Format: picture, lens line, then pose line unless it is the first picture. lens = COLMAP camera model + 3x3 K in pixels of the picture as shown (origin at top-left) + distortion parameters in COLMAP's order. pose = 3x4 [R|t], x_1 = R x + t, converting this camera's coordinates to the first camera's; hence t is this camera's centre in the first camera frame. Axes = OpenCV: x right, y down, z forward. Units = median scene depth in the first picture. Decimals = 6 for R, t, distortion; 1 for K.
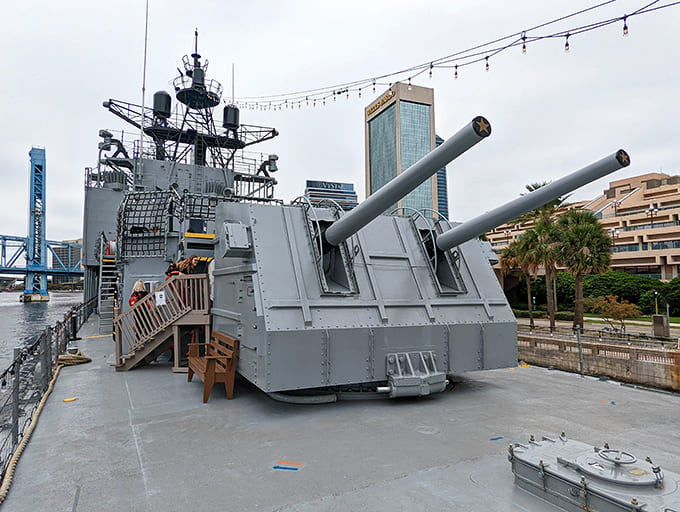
lens RADIAL K [[483.3, 0, 340.0], [0, 483.3, 256.0], [0, 0, 1]] dist [0.000332, -0.000036]
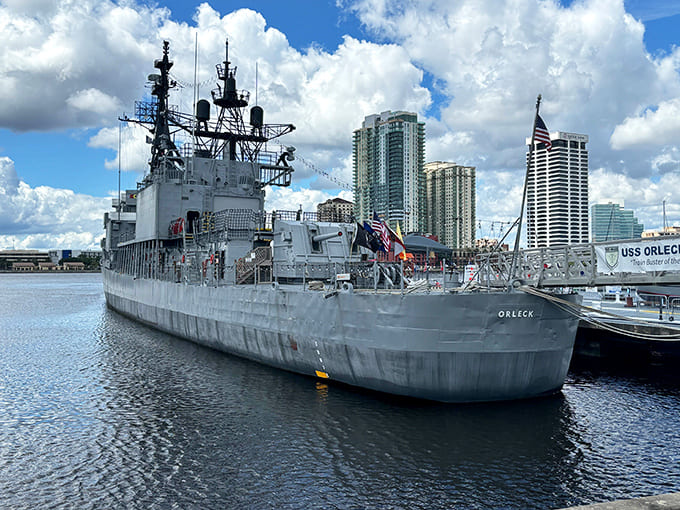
lens RADIAL K [[483.3, 0, 340.0], [0, 483.3, 255.0], [0, 0, 1]] dist [0.000332, -0.000036]
pose [[0.999455, 0.013423, -0.030163, 0.023390], [-0.011855, 0.998600, 0.051557, -0.007368], [0.030813, -0.051172, 0.998214, -0.212924]]
